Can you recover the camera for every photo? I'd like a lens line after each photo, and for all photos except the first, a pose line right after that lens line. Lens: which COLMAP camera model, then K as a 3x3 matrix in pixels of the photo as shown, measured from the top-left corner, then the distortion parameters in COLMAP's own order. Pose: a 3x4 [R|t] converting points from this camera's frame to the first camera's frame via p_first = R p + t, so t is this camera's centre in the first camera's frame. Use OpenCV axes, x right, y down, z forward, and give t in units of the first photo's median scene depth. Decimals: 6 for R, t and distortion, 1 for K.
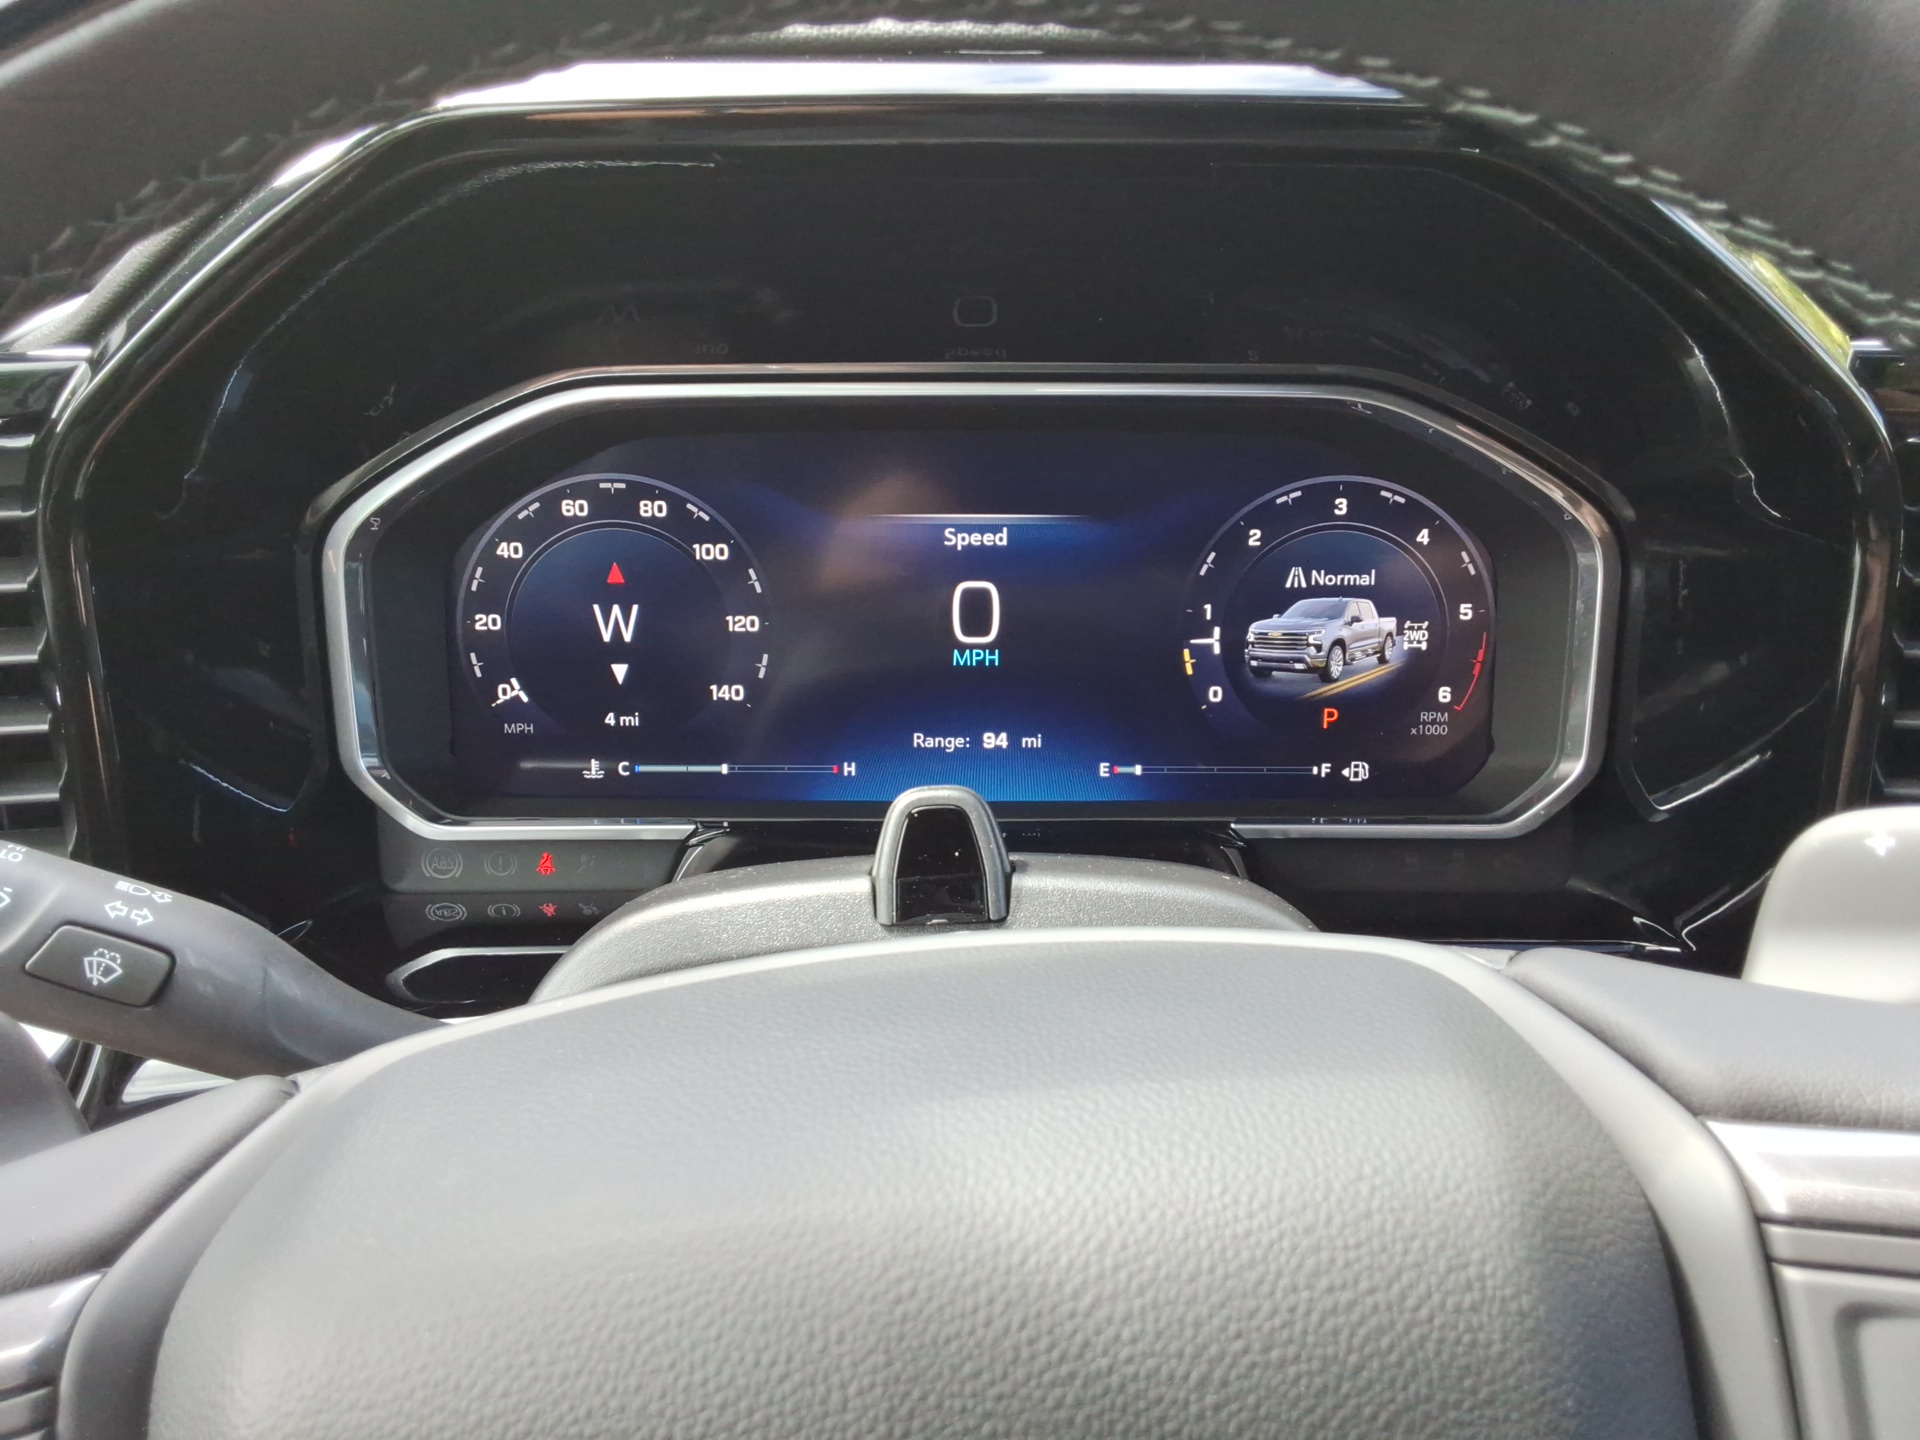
lens RADIAL K [[1539.5, 0, 969.3], [0, 1539.5, 719.8], [0, 0, 1]] dist [0.117598, -0.214119]
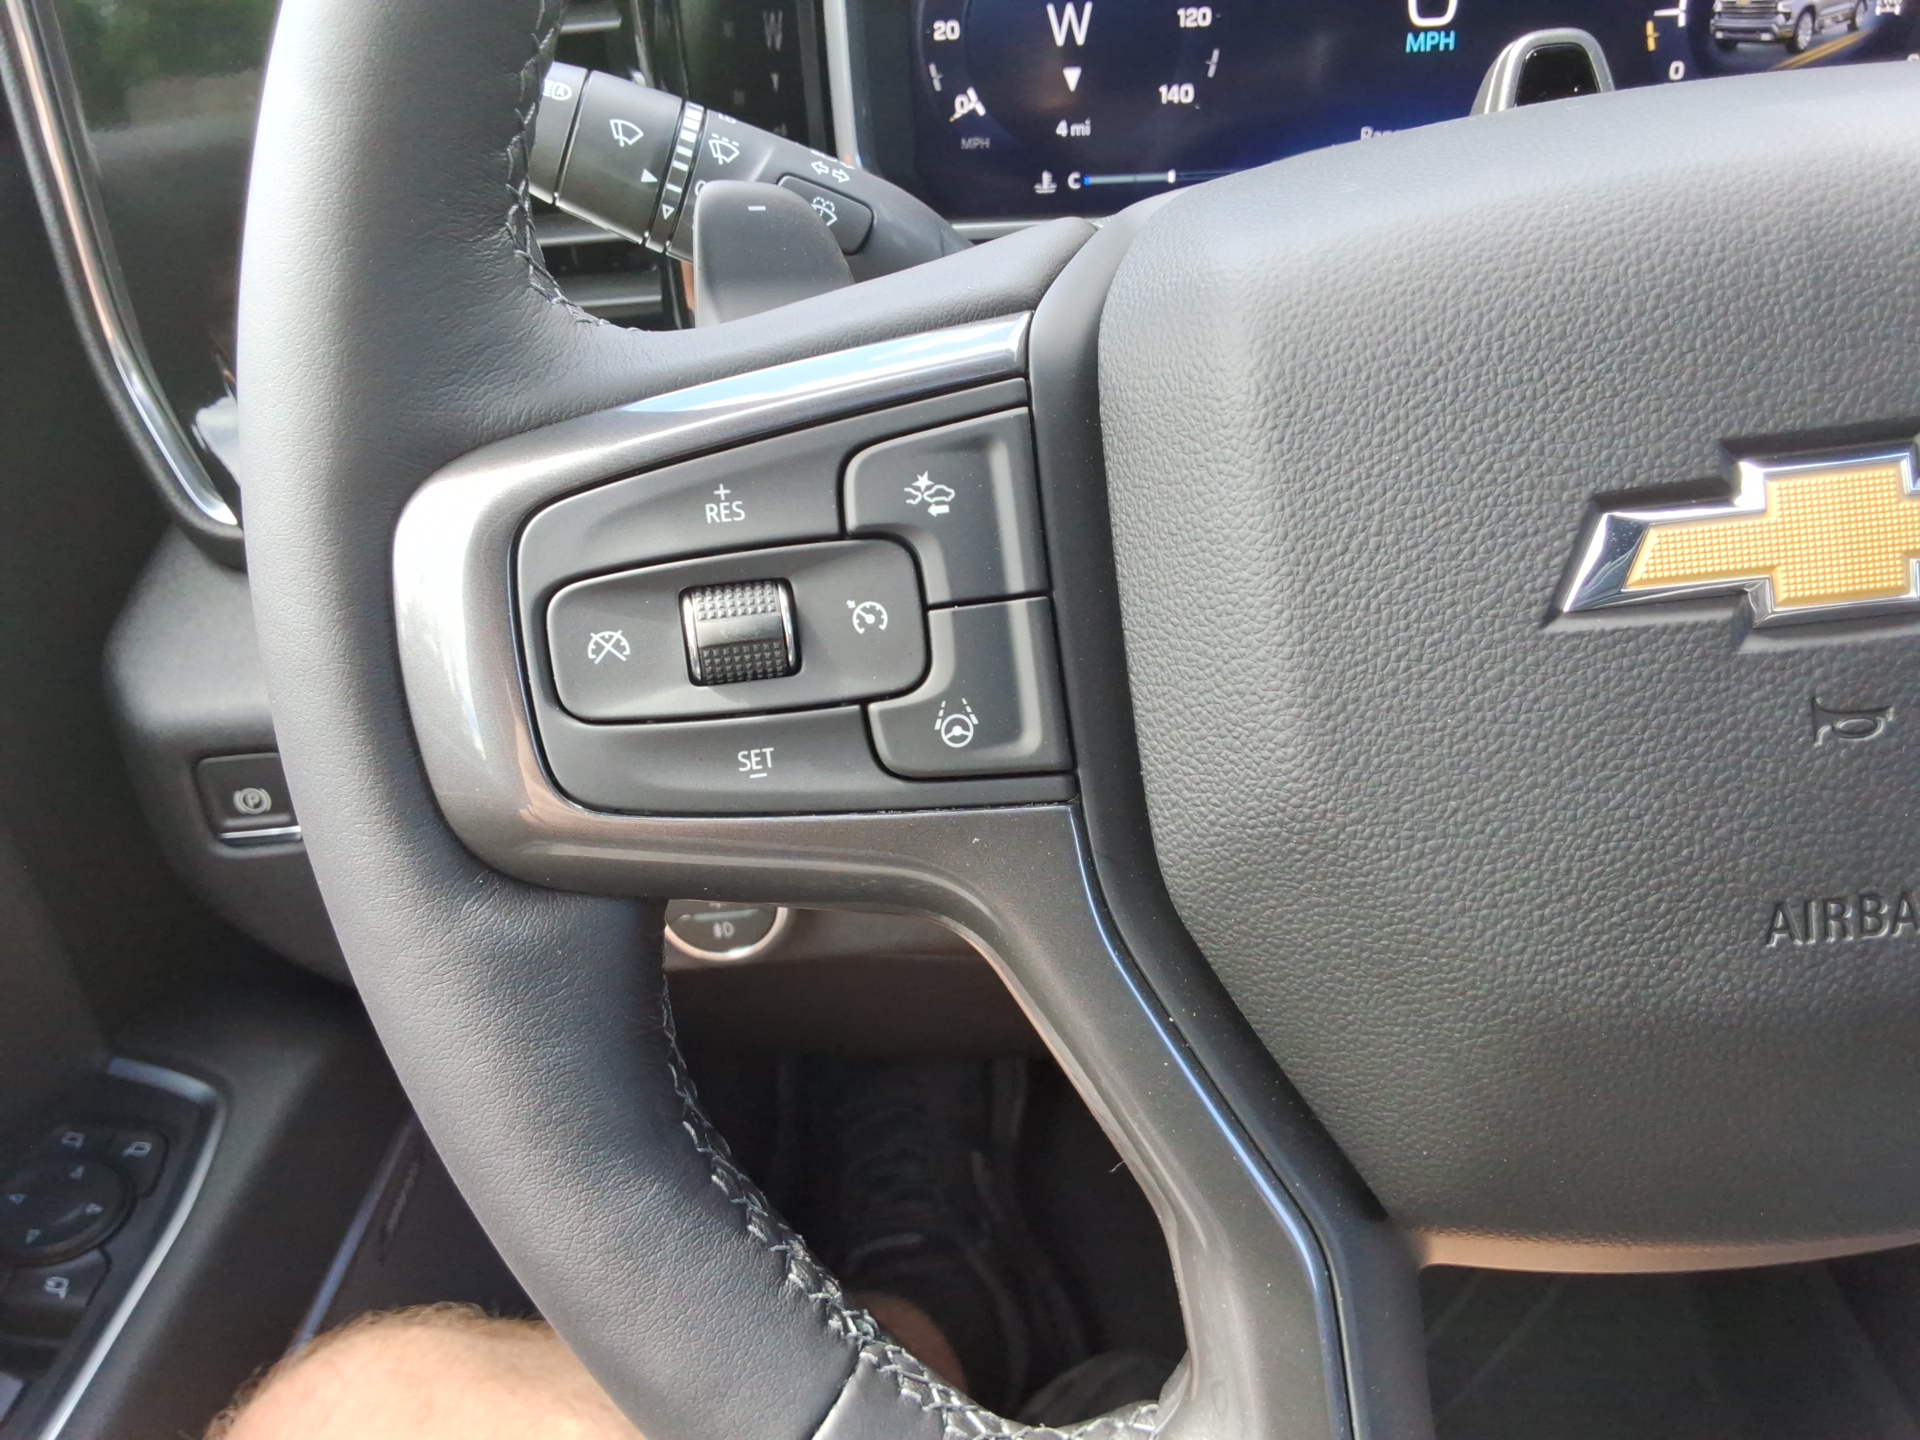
lens RADIAL K [[1550.3, 0, 980.7], [0, 1550.3, 720.2], [0, 0, 1]] dist [0.133116, -0.219250]
pose [[0.995230, -0.009963, -0.097048, -0.319278], [0.030522, 0.976631, 0.212744, 0.271004], [0.092660, -0.214691, 0.972277, -0.184000]]
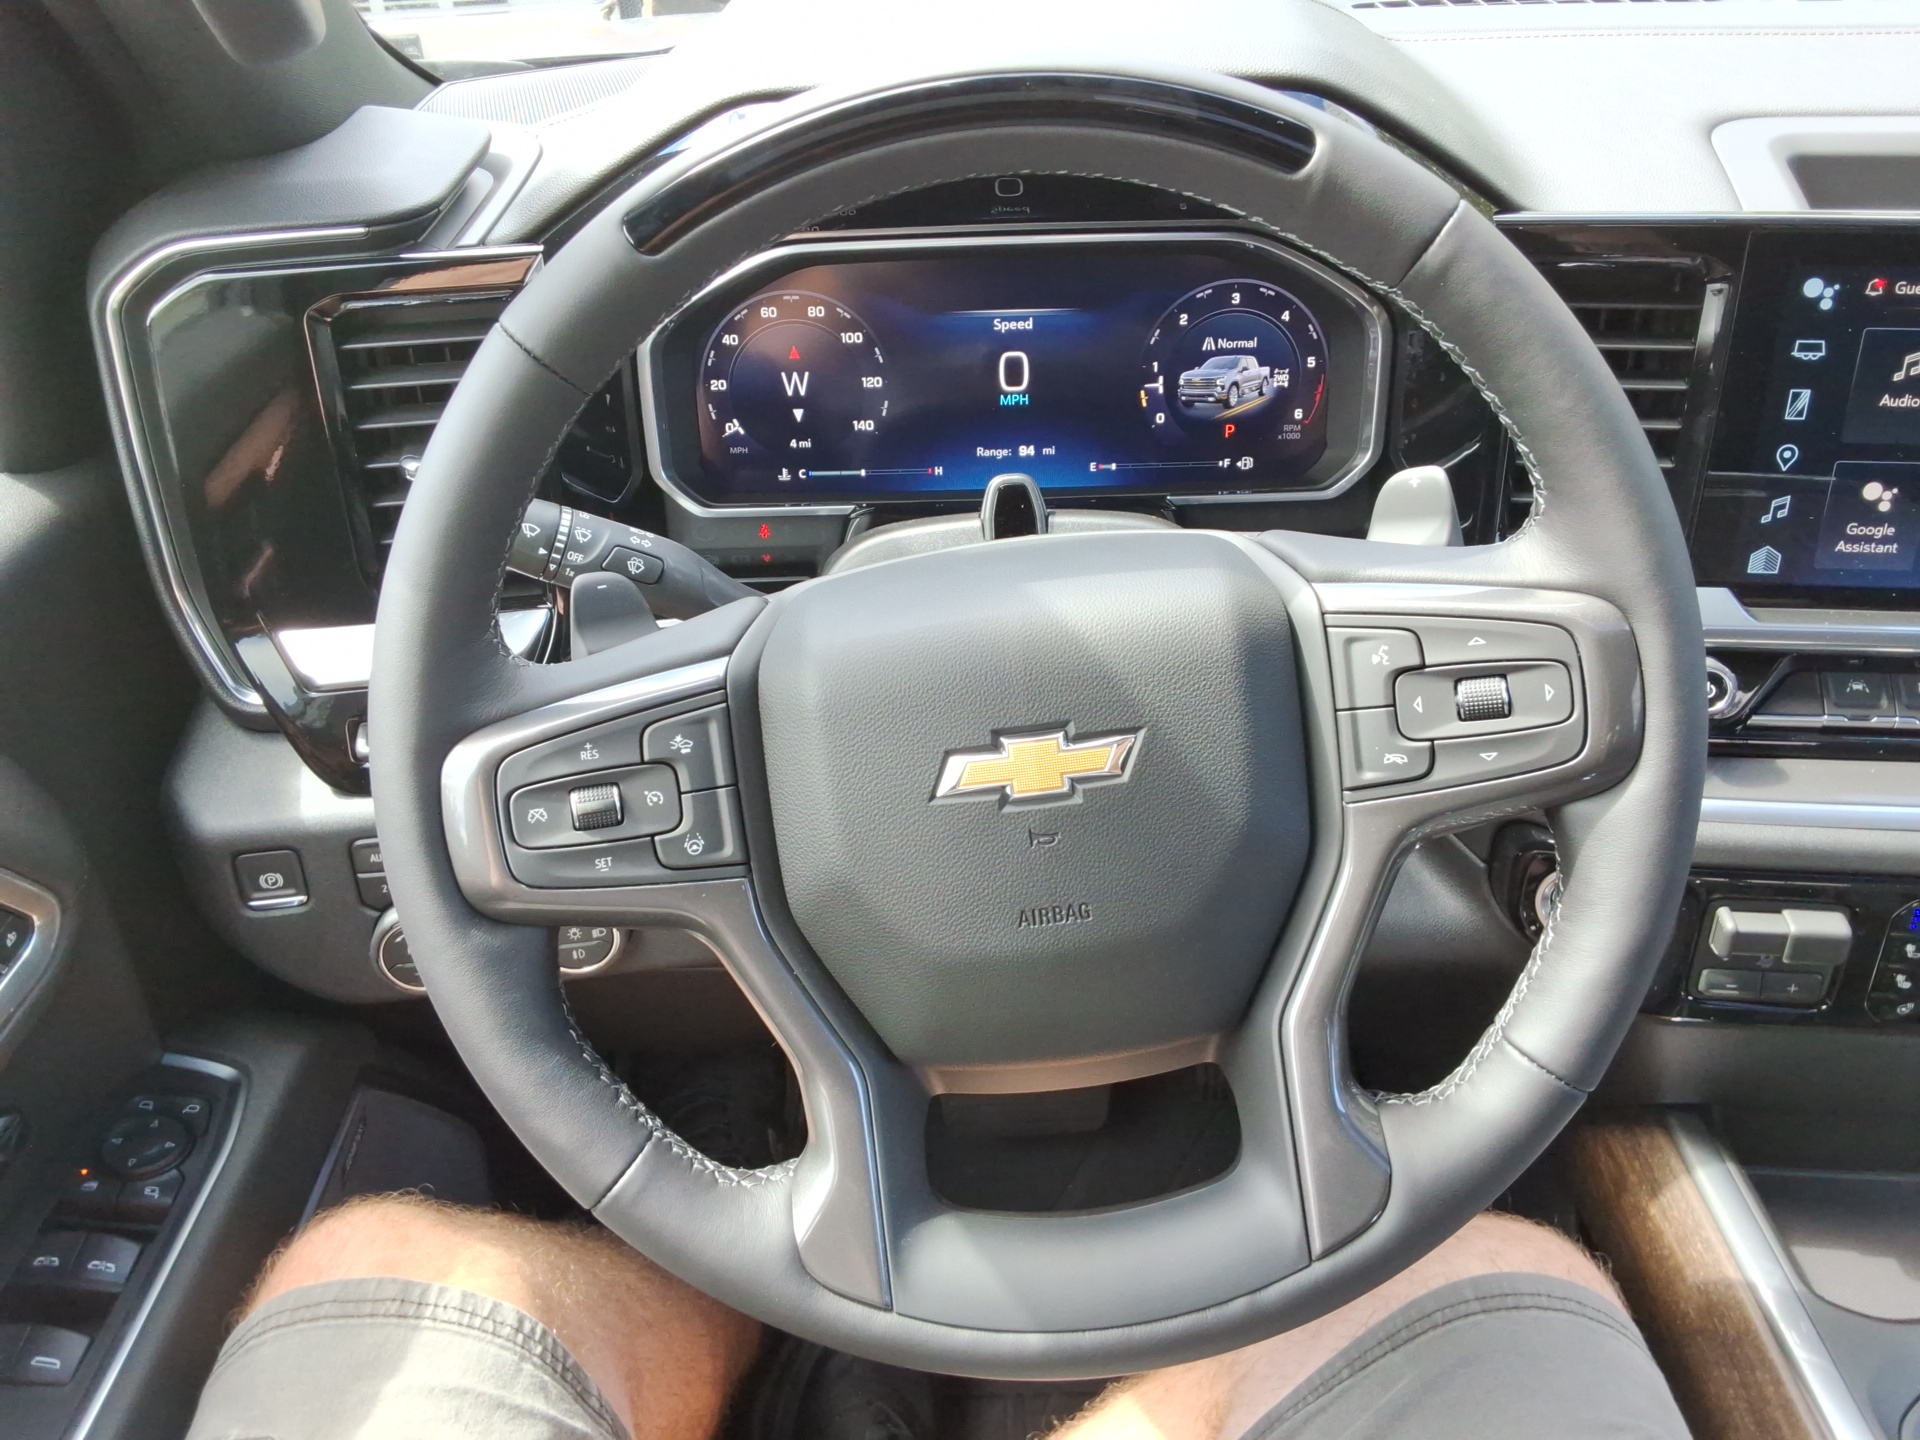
lens RADIAL K [[1525.2, 0, 974.4], [0, 1525.2, 703.5], [0, 0, 1]] dist [0.136649, -0.221388]
pose [[0.999607, -0.027565, 0.005054, -0.093361], [0.026246, 0.984046, 0.175967, -0.017562], [-0.009824, -0.175766, 0.984383, -1.119454]]
